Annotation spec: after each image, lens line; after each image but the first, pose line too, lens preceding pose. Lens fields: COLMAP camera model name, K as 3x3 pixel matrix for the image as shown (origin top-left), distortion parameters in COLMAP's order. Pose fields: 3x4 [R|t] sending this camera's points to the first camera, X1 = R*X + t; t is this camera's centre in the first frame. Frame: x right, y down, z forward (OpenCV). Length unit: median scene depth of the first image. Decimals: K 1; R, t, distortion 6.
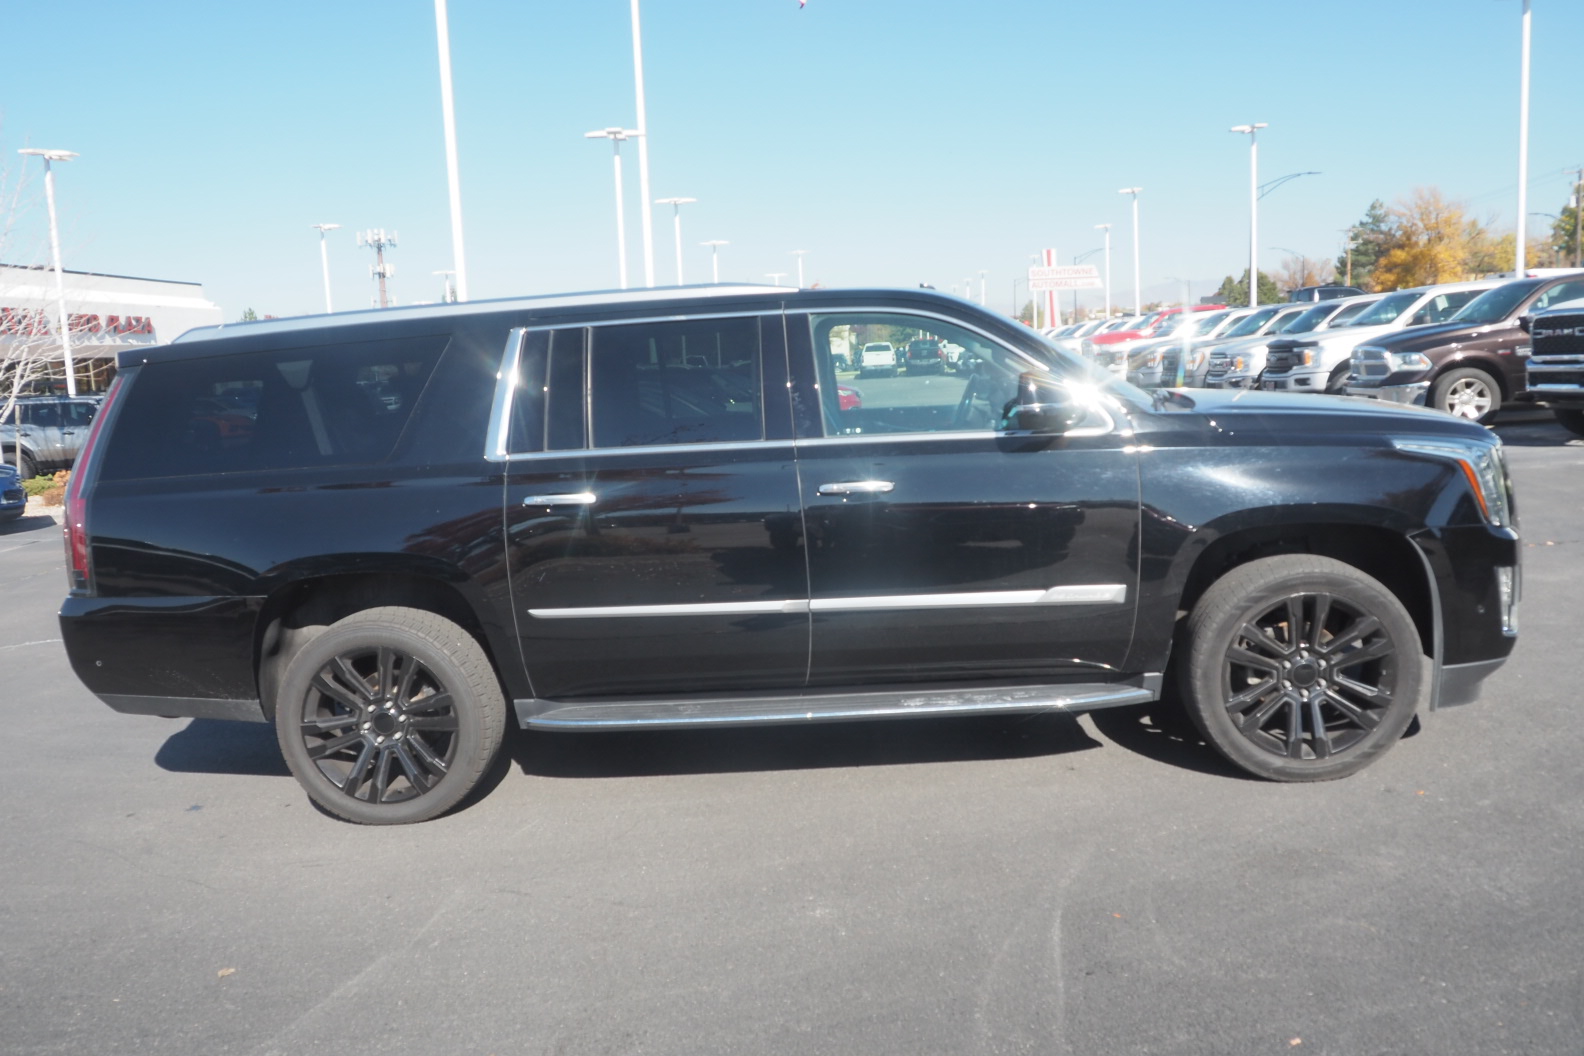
lens RADIAL K [[1233.7, 0, 784.3], [0, 1233.7, 526.7], [0, 0, 1]] dist [-0.015510, 0.008367]
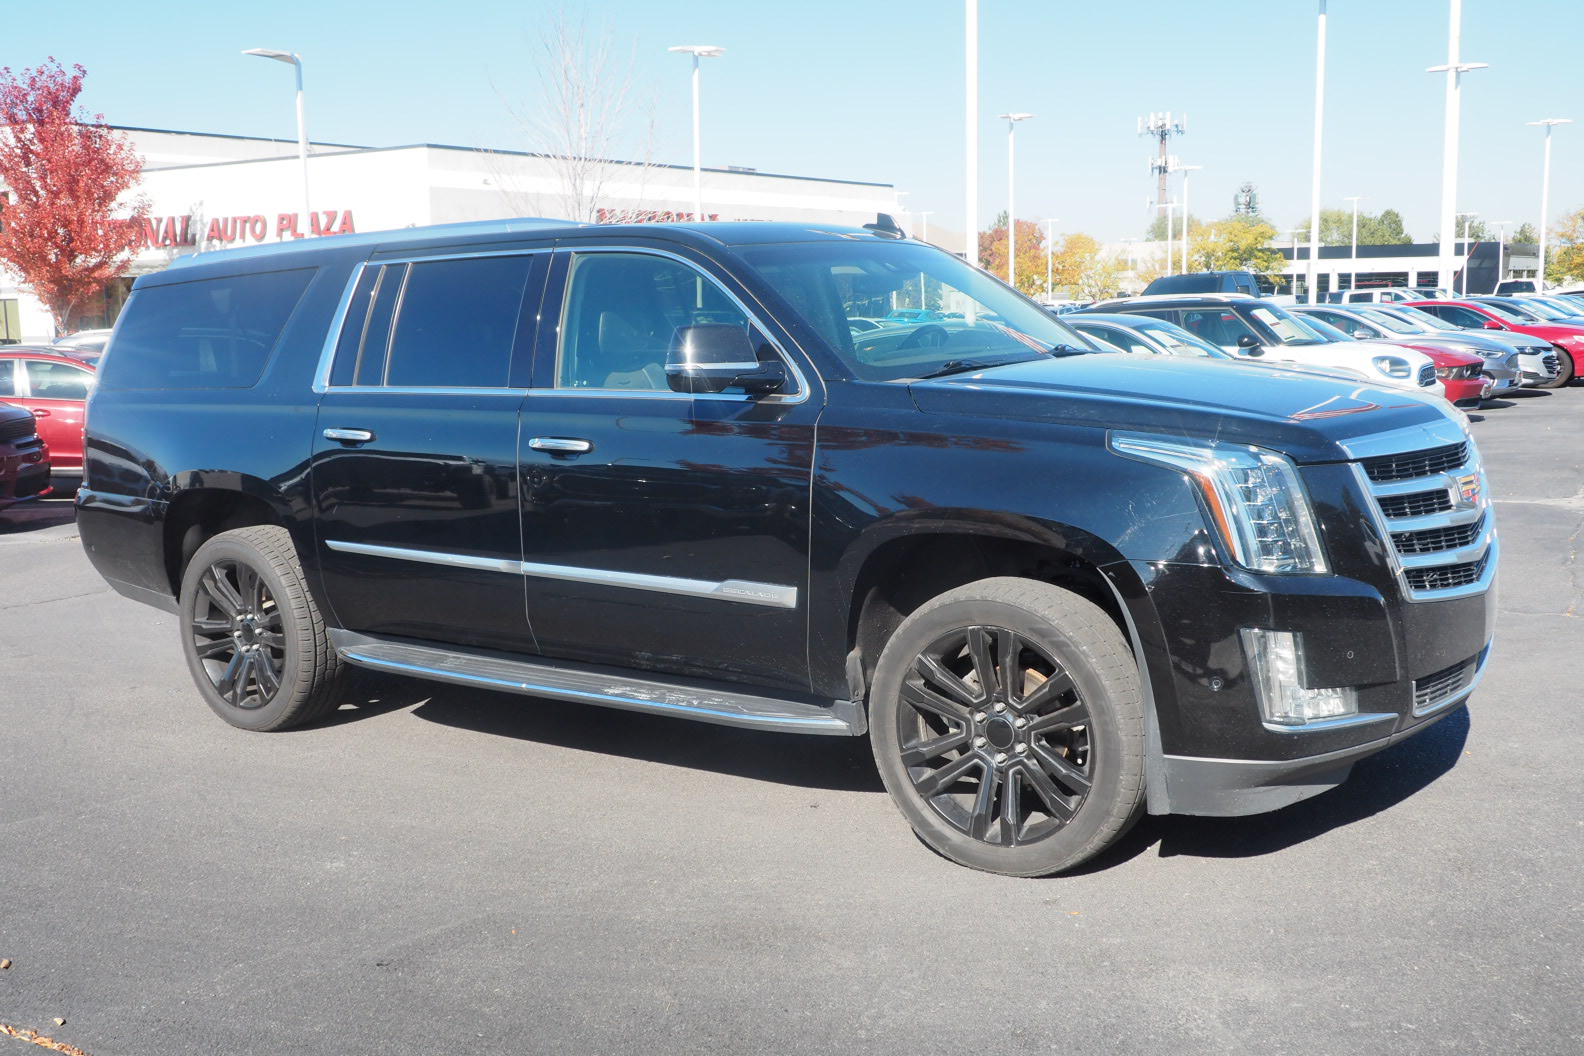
lens RADIAL K [[1548.4, 0, 780.3], [0, 1548.4, 527.4], [0, 0, 1]] dist [-0.017849, 0.000000]
pose [[0.851984, 0.106049, -0.512715, 0.750502], [-0.092220, 0.994358, 0.052427, -0.043966], [0.515381, 0.002616, 0.856957, 0.096243]]
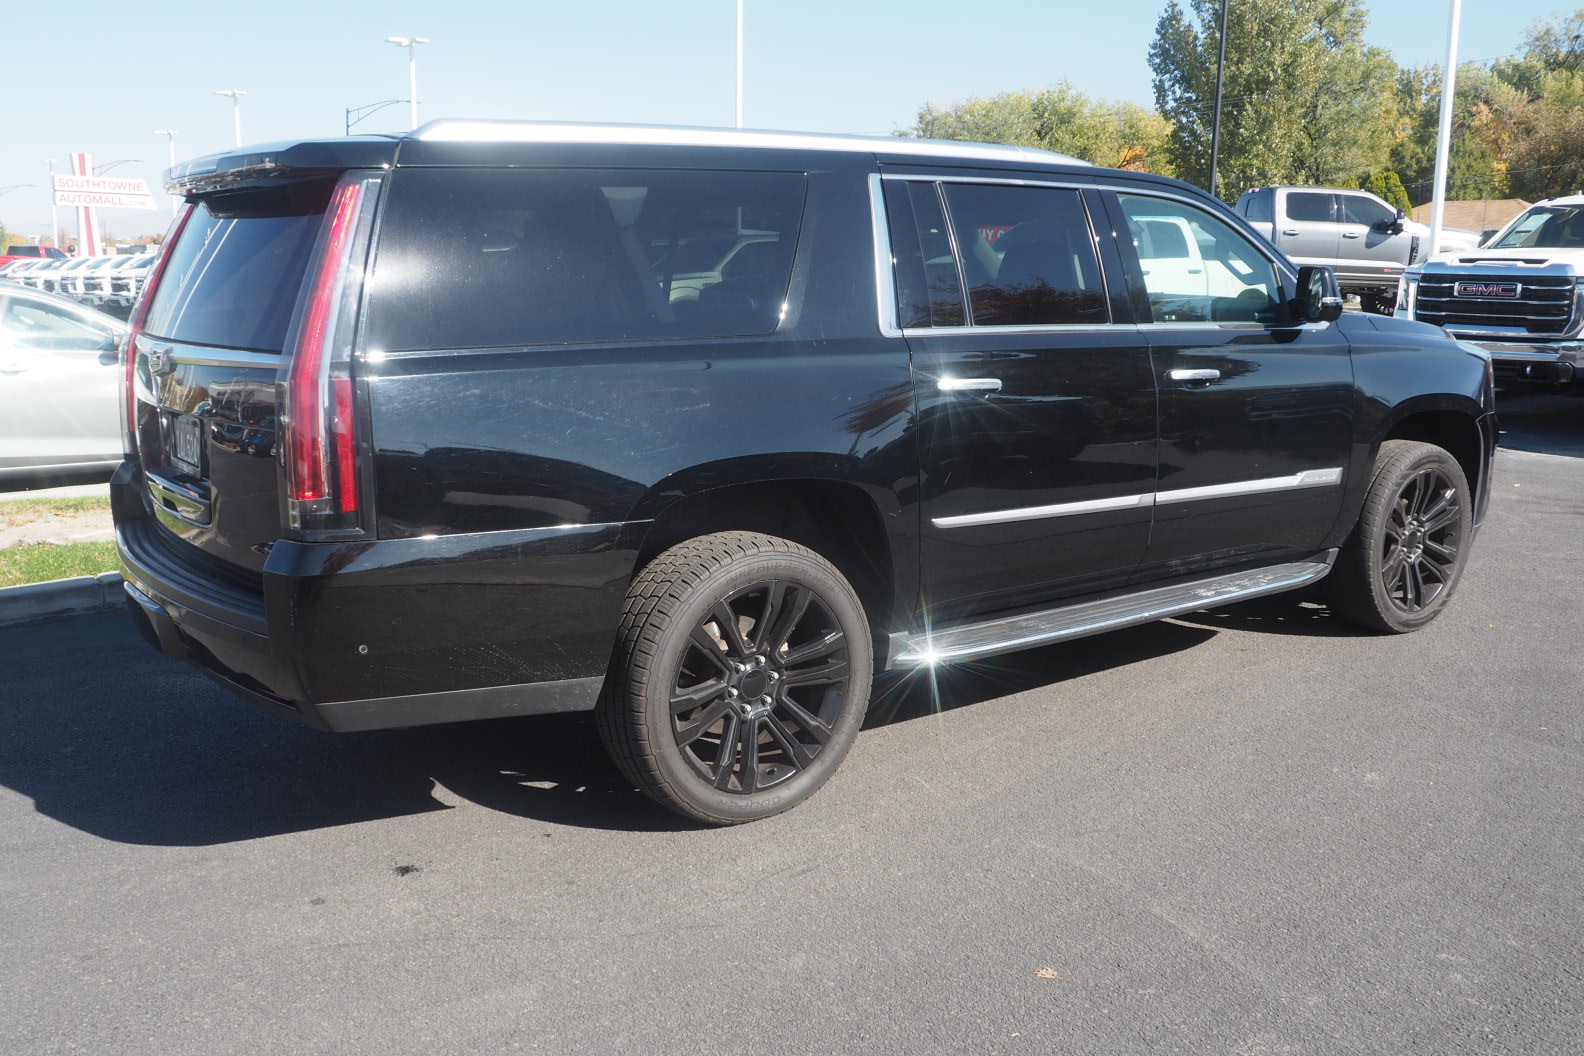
lens RADIAL K [[1445.7, 0, 791.5], [0, 1445.7, 540.5], [0, 0, 1]] dist [0.010059, 0.001003]
pose [[0.753829, -0.057183, 0.654578, -0.895537], [0.043294, 0.998364, 0.037357, 0.040613], [-0.655643, 0.000178, 0.755071, 0.323555]]
